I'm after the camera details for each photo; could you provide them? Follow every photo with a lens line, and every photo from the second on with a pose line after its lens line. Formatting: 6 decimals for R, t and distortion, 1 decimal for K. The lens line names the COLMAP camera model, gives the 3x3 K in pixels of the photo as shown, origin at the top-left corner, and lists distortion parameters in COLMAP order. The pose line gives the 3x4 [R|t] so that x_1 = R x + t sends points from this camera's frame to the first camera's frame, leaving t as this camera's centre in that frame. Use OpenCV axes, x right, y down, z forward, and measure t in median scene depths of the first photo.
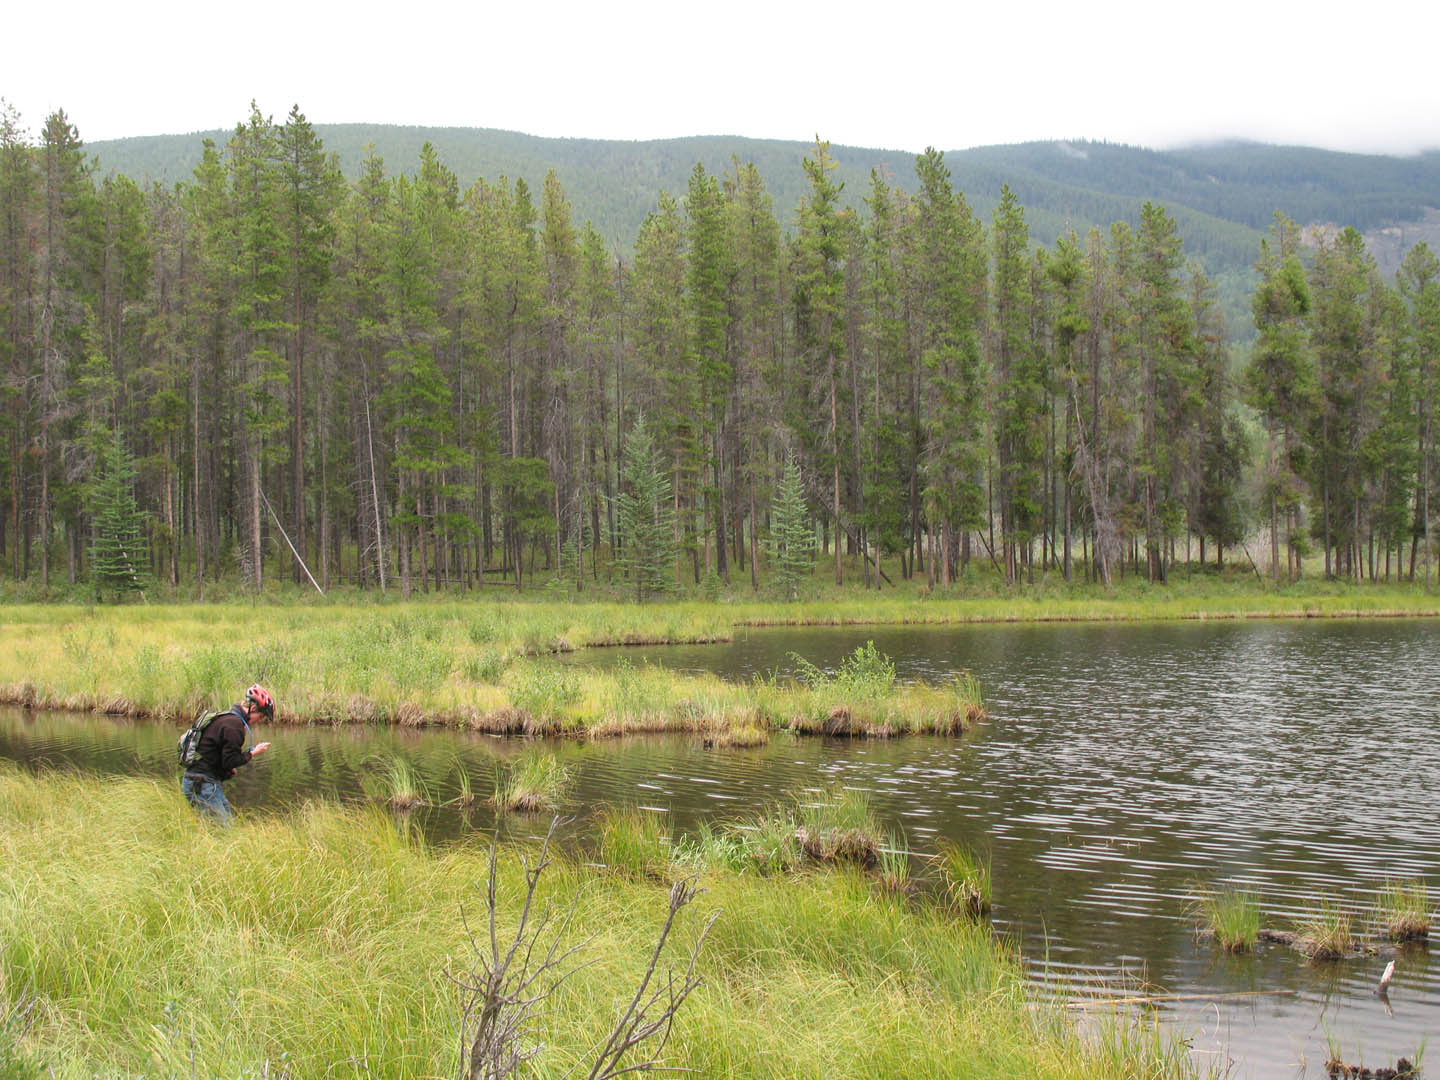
lens RADIAL K [[1894.4, 0, 720.0], [0, 1894.4, 540.0], [0, 0, 1]] dist [-0.124772, 0.102805]
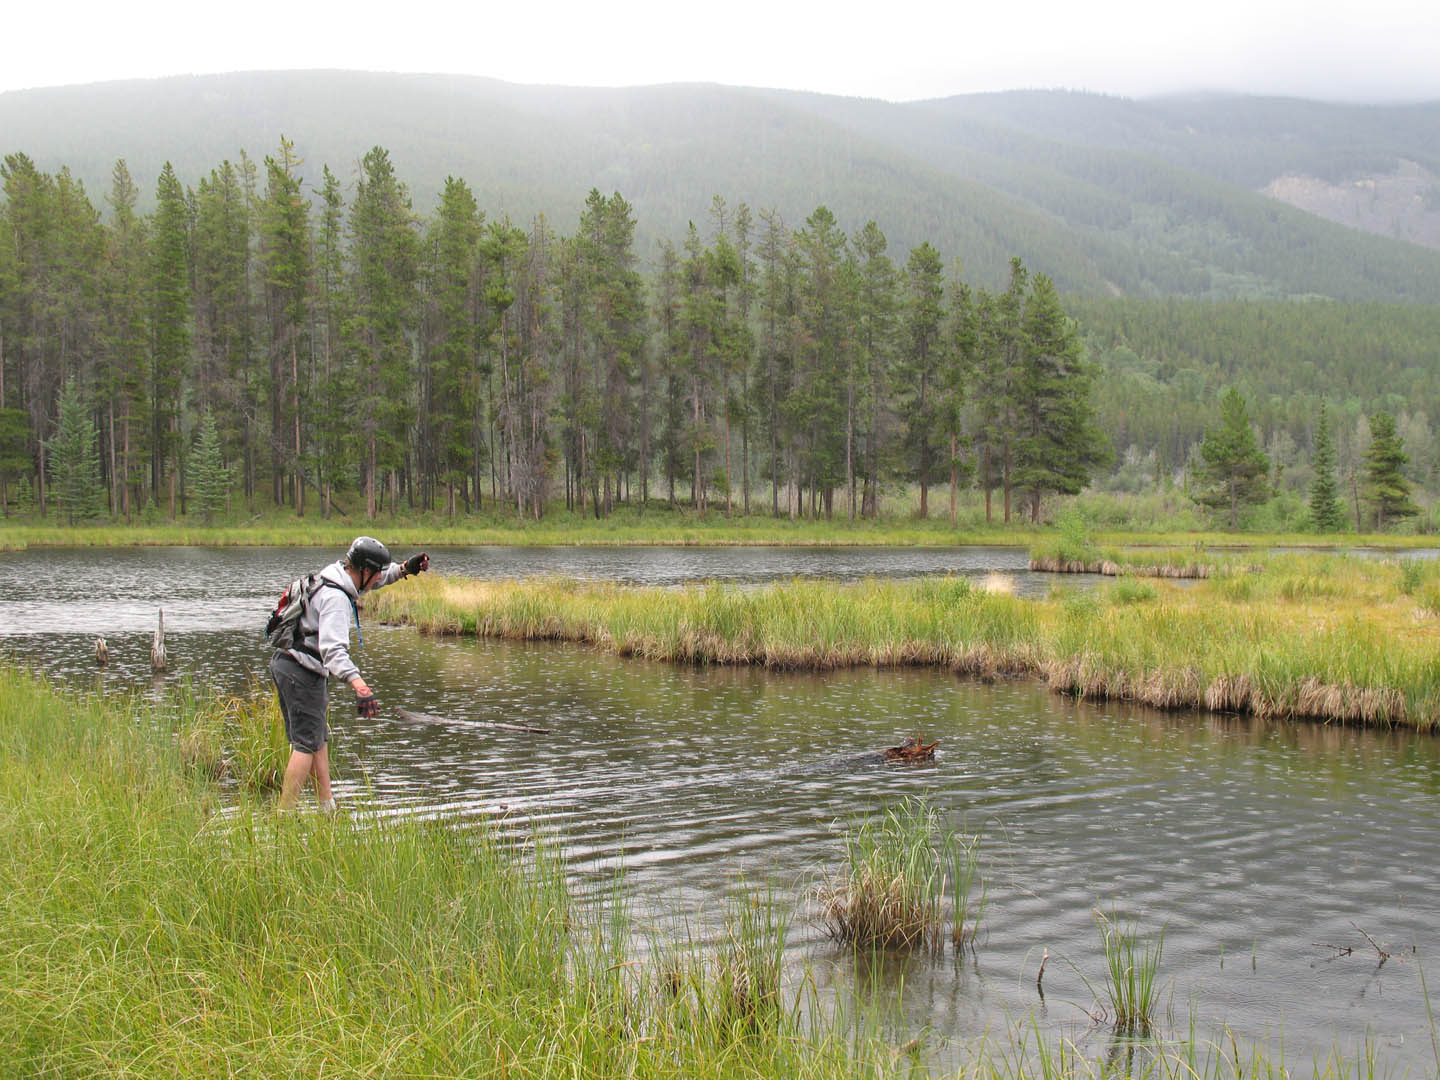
lens RADIAL K [[1894.4, 0, 720.0], [0, 1894.4, 540.0], [0, 0, 1]] dist [-0.124772, 0.102805]
pose [[0.999956, 0.006008, 0.007195, 0.274351], [-0.006207, 0.999591, 0.027926, 0.003647], [-0.007024, -0.027970, 0.999584, -0.159309]]
